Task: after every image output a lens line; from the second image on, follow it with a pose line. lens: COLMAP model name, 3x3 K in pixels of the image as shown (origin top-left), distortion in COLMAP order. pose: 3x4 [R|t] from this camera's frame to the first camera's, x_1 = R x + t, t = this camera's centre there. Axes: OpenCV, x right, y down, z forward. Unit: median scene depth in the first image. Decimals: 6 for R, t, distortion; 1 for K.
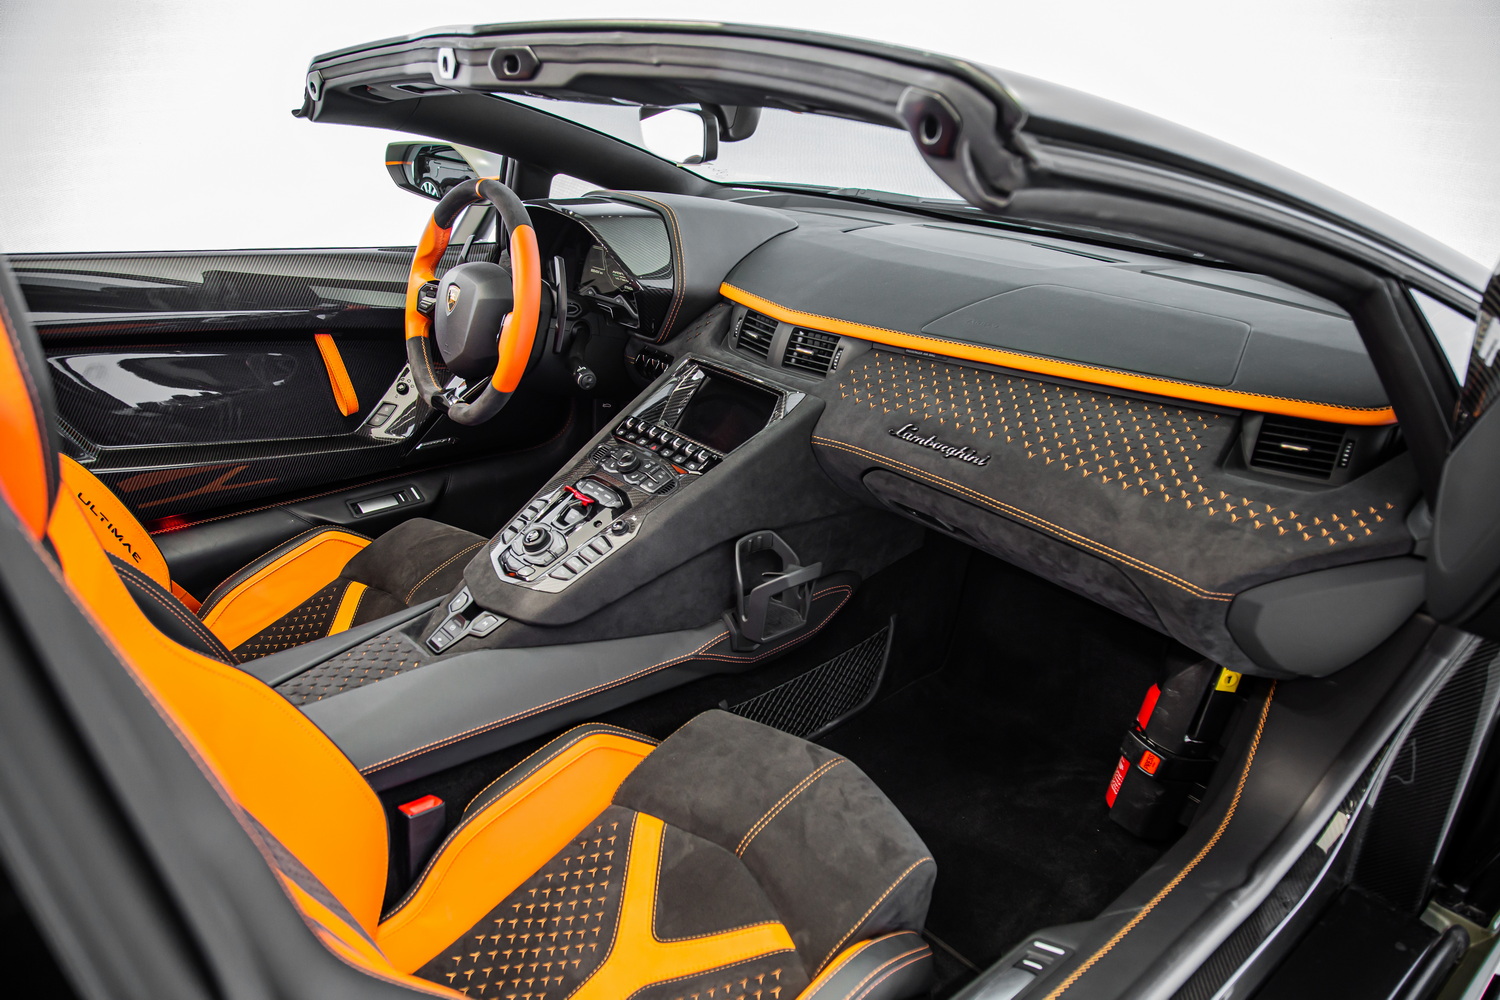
lens RADIAL K [[1054.0, 0, 750.9], [0, 1054.0, 505.6], [0, 0, 1]] dist [-0.108989, 0.040182]
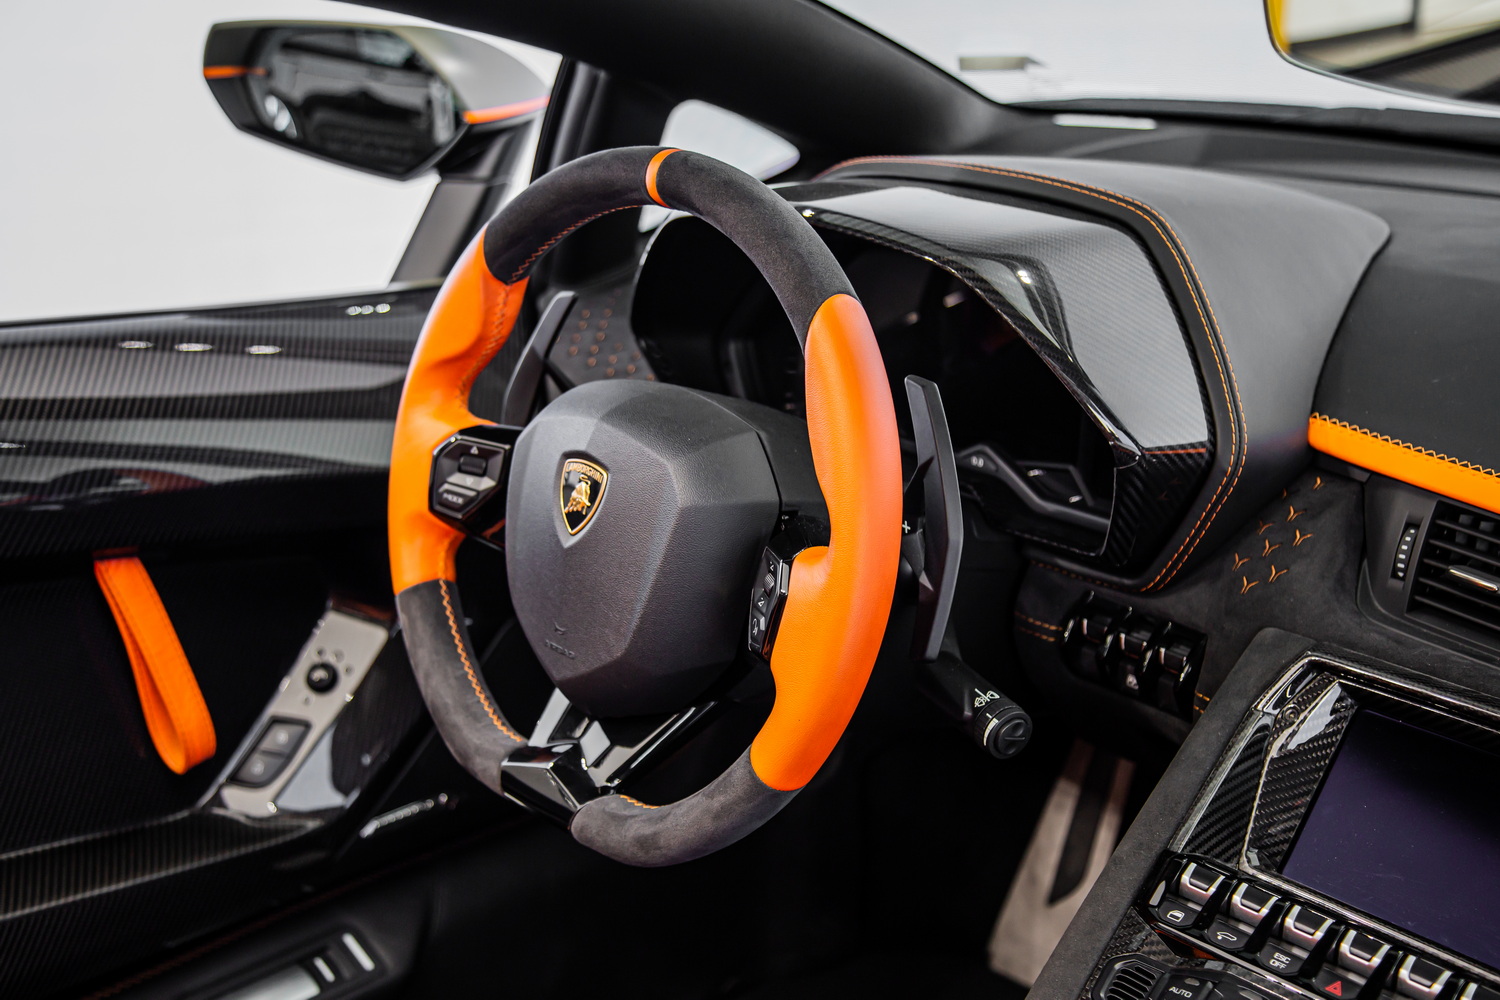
lens RADIAL K [[1896.7, 0, 745.6], [0, 1896.7, 506.2], [0, 0, 1]] dist [0.059680, 0.000000]
pose [[0.998188, -0.039808, 0.045112, -0.302426], [0.042648, 0.997048, -0.063840, -0.178306], [-0.042437, 0.065649, 0.996940, 0.433719]]
